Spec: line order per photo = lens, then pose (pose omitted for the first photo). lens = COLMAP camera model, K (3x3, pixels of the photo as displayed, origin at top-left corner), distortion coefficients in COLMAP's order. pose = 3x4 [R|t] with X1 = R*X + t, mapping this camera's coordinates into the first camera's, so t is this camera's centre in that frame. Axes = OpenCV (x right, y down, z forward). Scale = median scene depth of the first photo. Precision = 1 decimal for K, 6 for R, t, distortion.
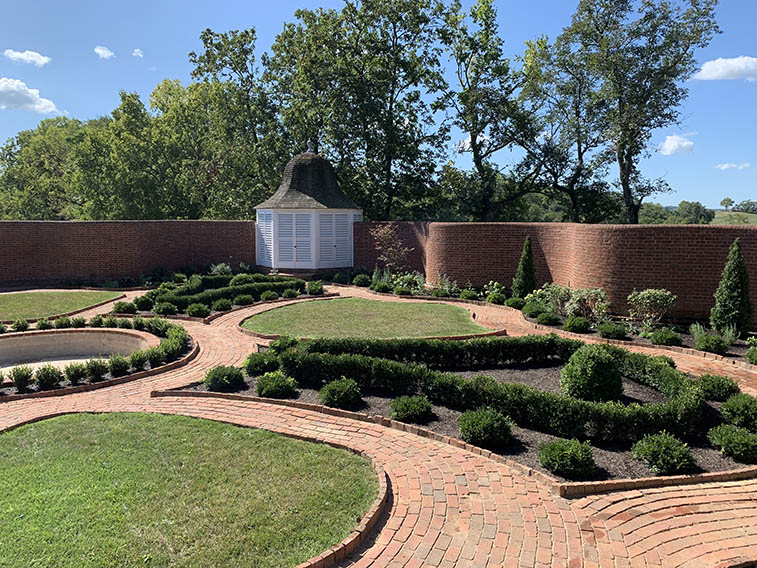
lens RADIAL K [[567.0, 0, 378.4], [0, 567.0, 282.4], [0, 0, 1]] dist [0.070837, -0.089439]
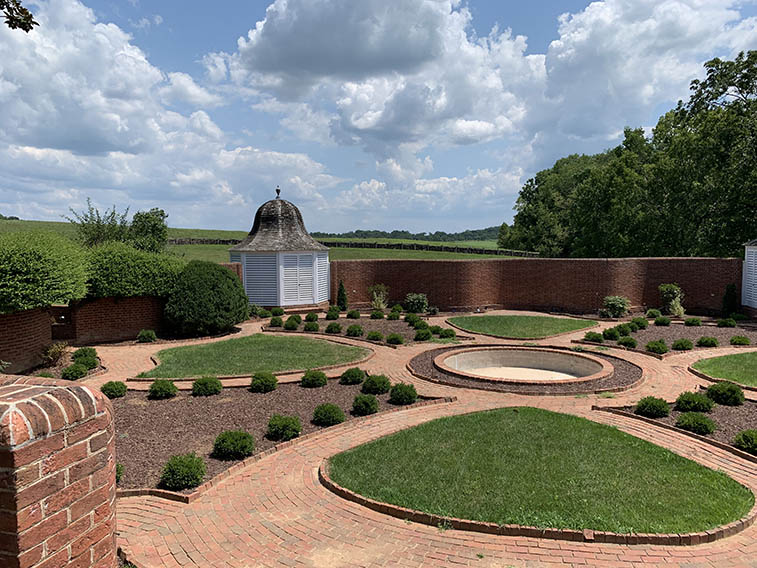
lens RADIAL K [[567.0, 0, 378.4], [0, 567.0, 282.4], [0, 0, 1]] dist [0.070837, -0.089439]
pose [[0.682452, 0.036058, -0.730040, 0.146309], [-0.070285, 0.997391, -0.016441, -0.022139], [0.727543, 0.062532, 0.683206, -0.177711]]
